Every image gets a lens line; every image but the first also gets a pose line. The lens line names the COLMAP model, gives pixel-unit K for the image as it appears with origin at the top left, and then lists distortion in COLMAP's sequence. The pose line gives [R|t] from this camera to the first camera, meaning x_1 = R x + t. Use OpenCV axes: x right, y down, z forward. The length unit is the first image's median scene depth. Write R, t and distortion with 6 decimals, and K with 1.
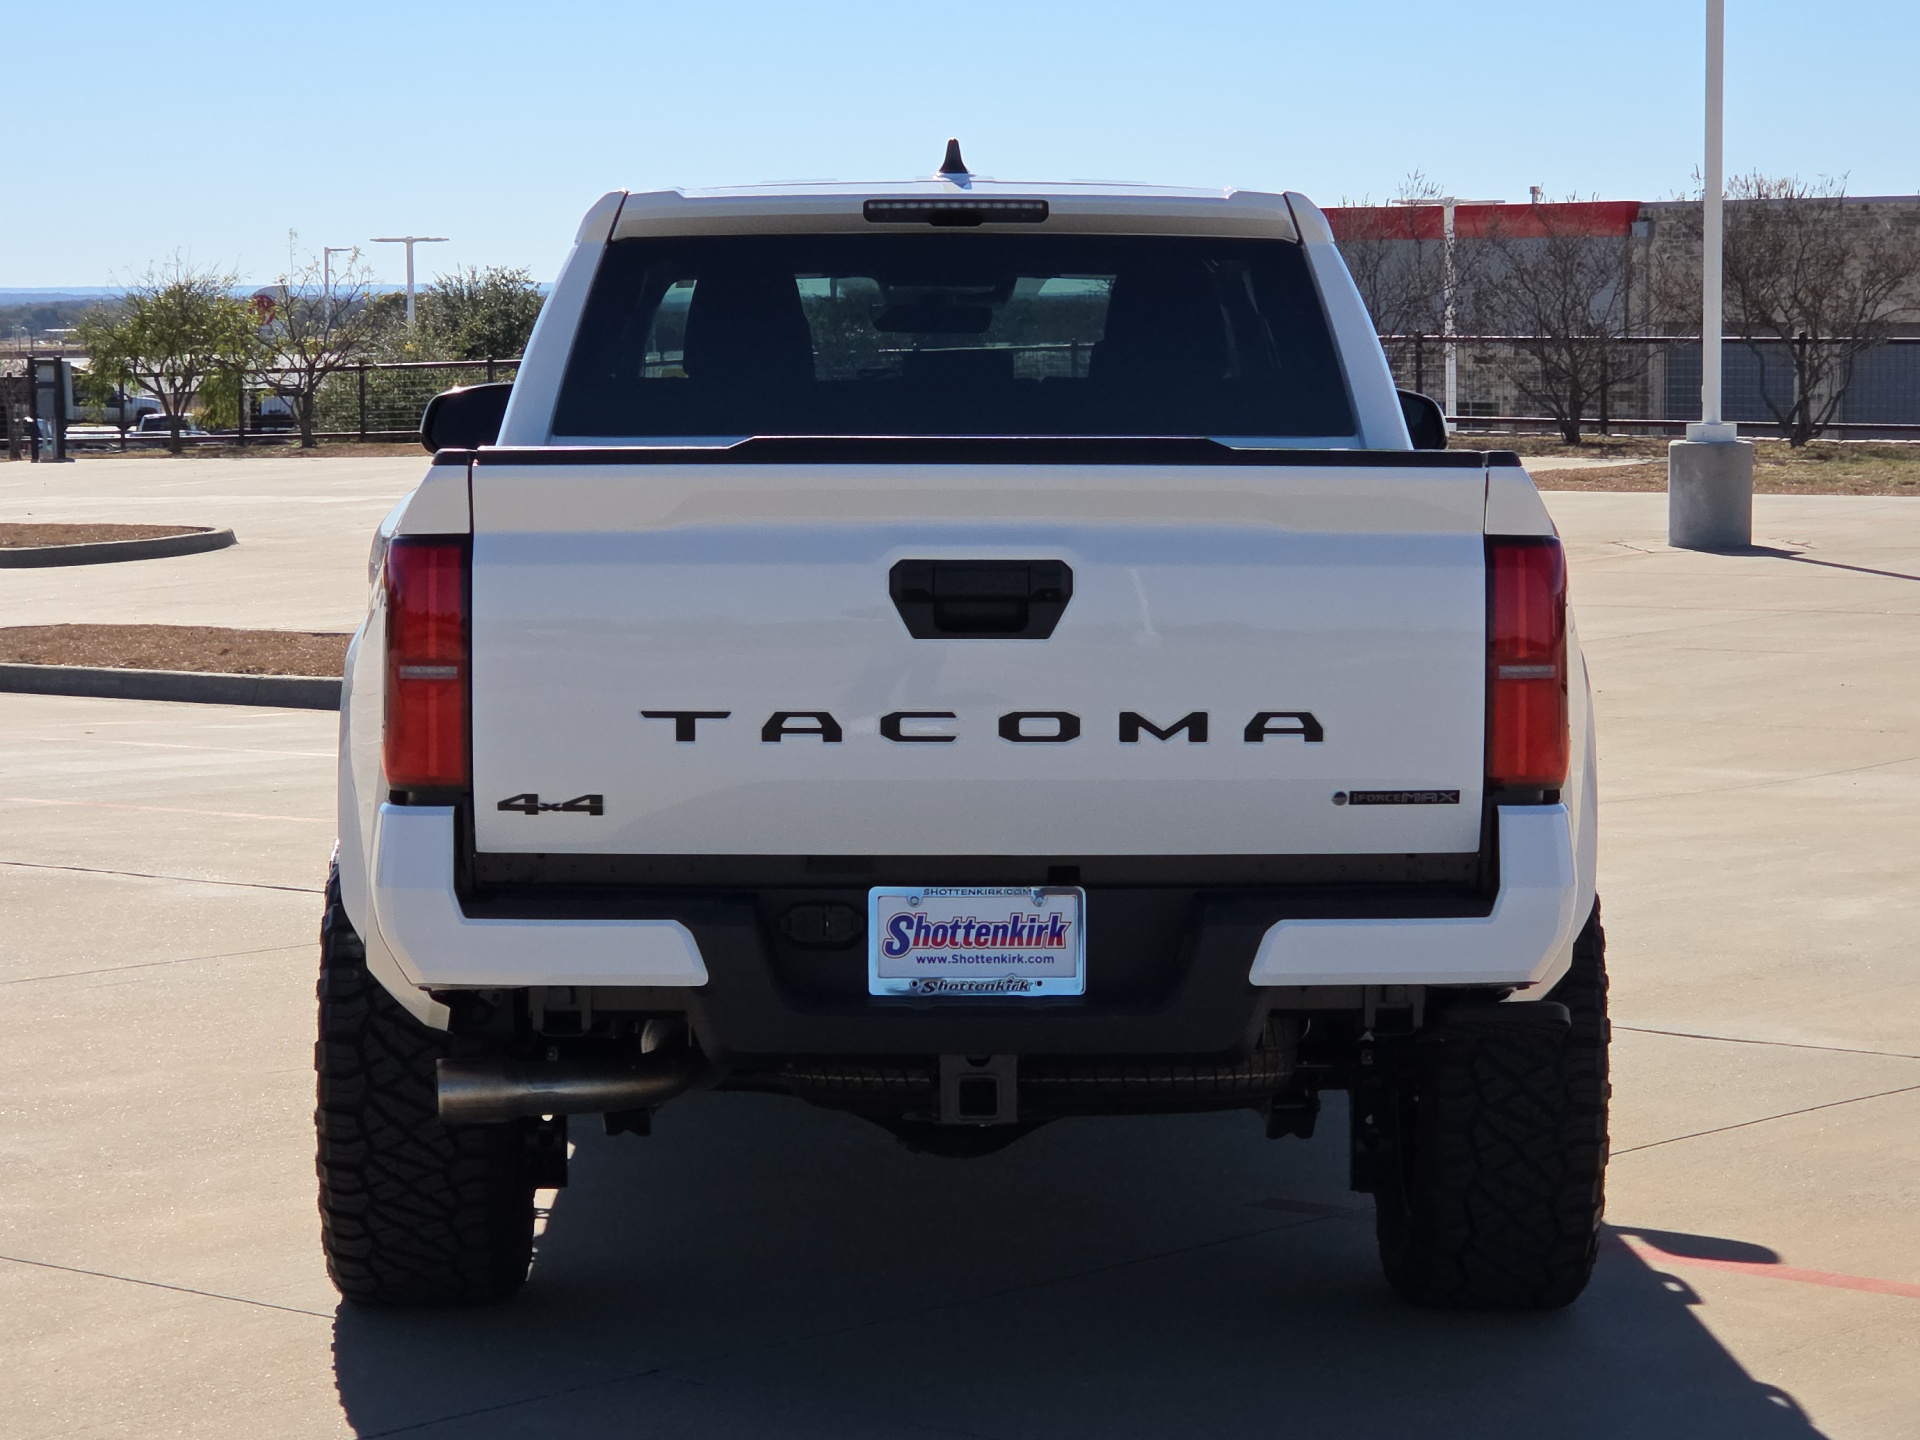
lens RADIAL K [[4812.9, 0, 963.8], [0, 4812.9, 712.2], [0, 0, 1]] dist [-0.547693, 0.000000]
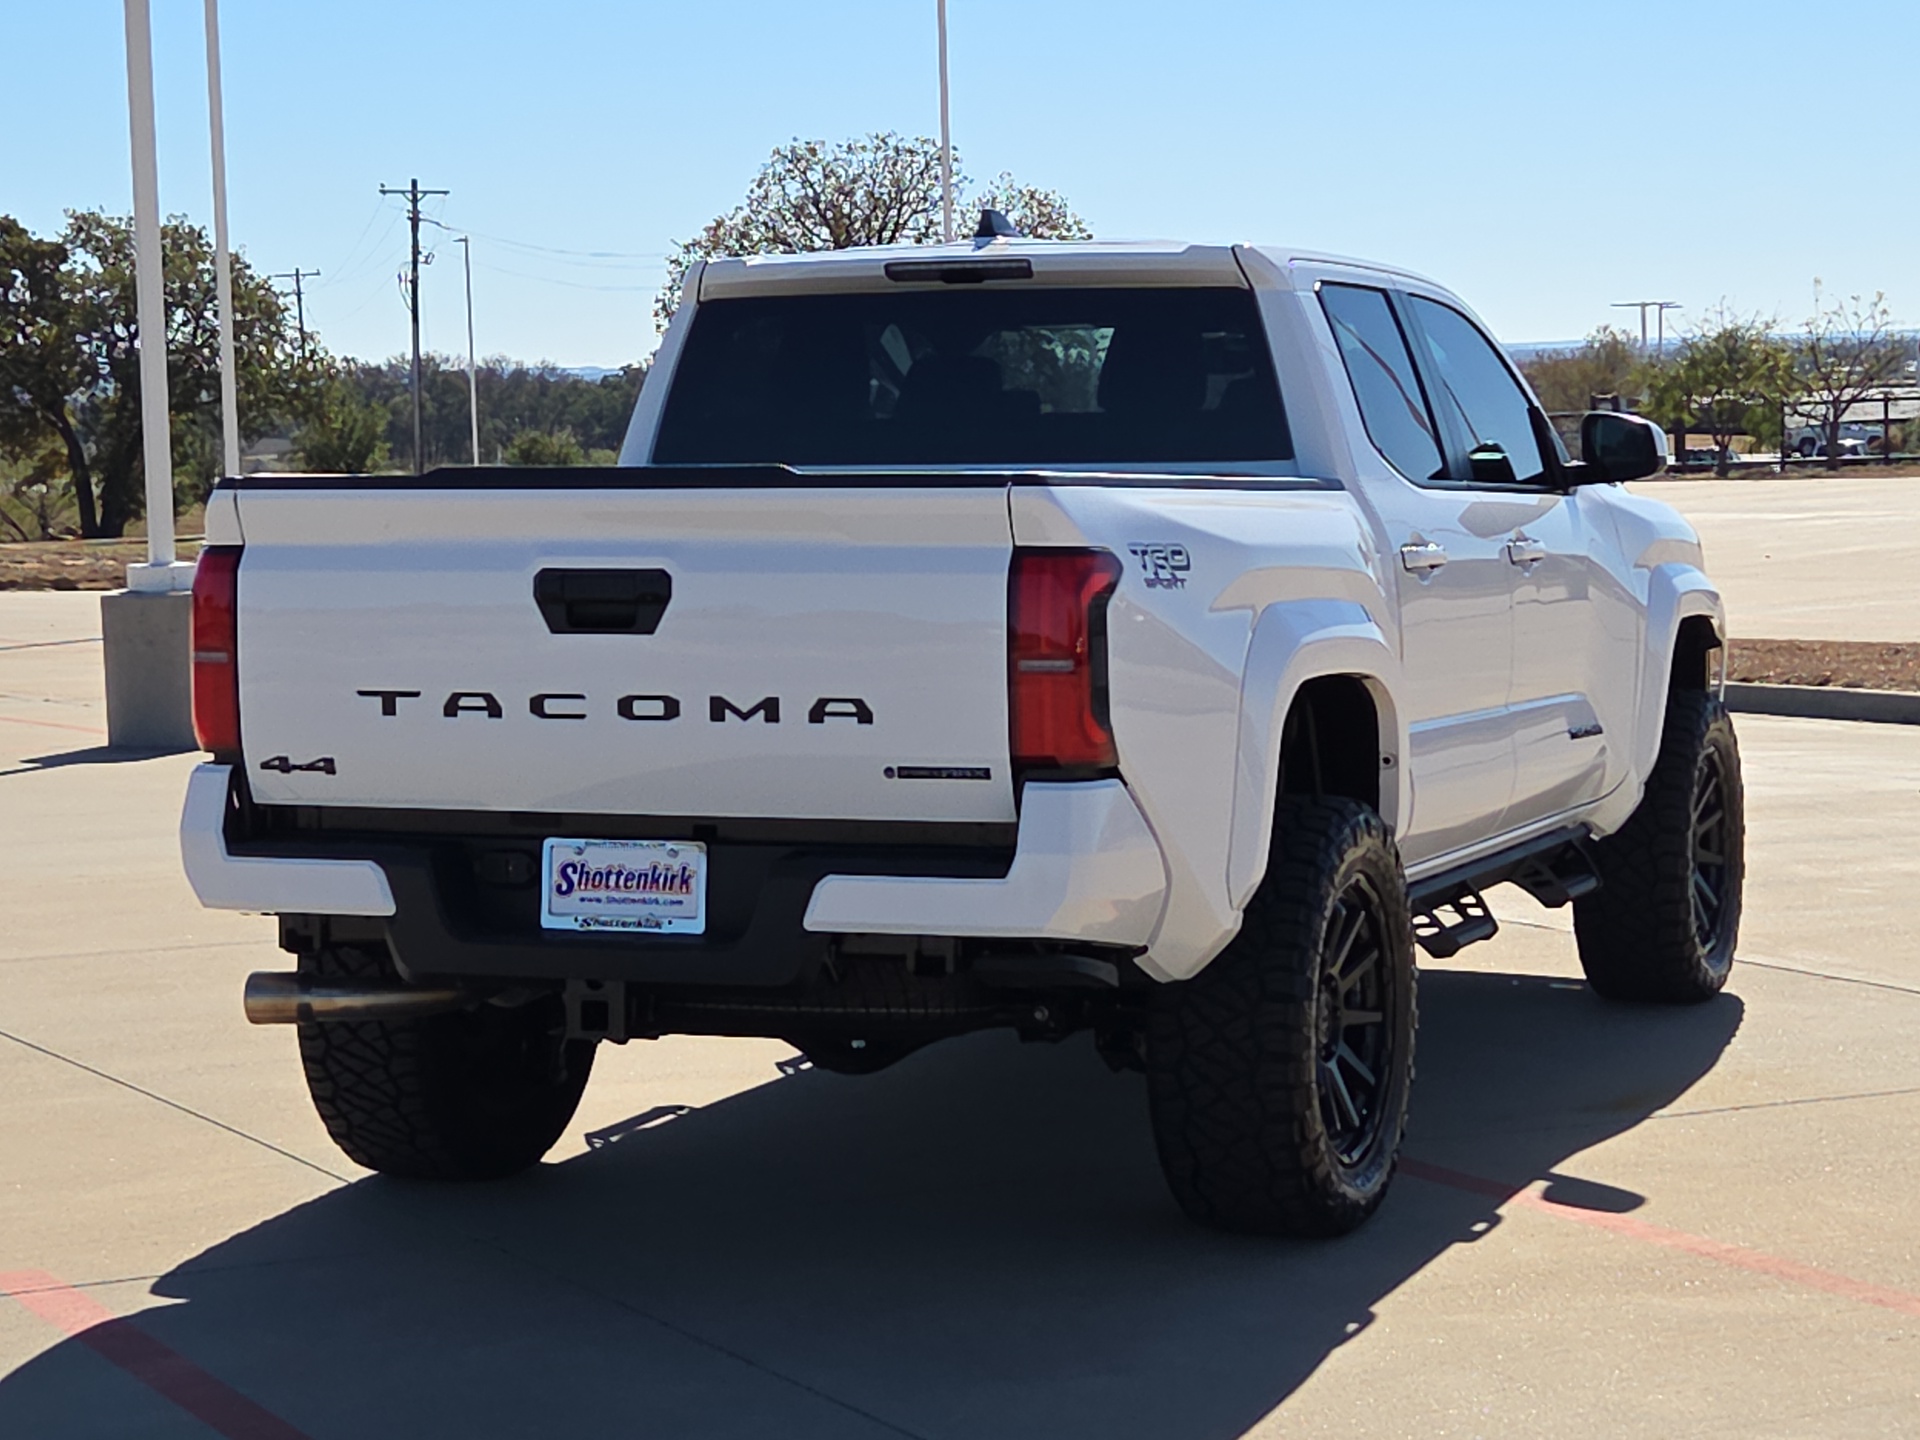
lens RADIAL K [[4069.0, 0, 965.8], [0, 4069.0, 709.1], [0, 0, 1]] dist [0.230486, 0.000000]
pose [[0.926056, 0.013992, -0.377127, 0.467243], [-0.012886, 0.999902, 0.005457, -0.003143], [0.377167, -0.000194, 0.926145, 0.089238]]
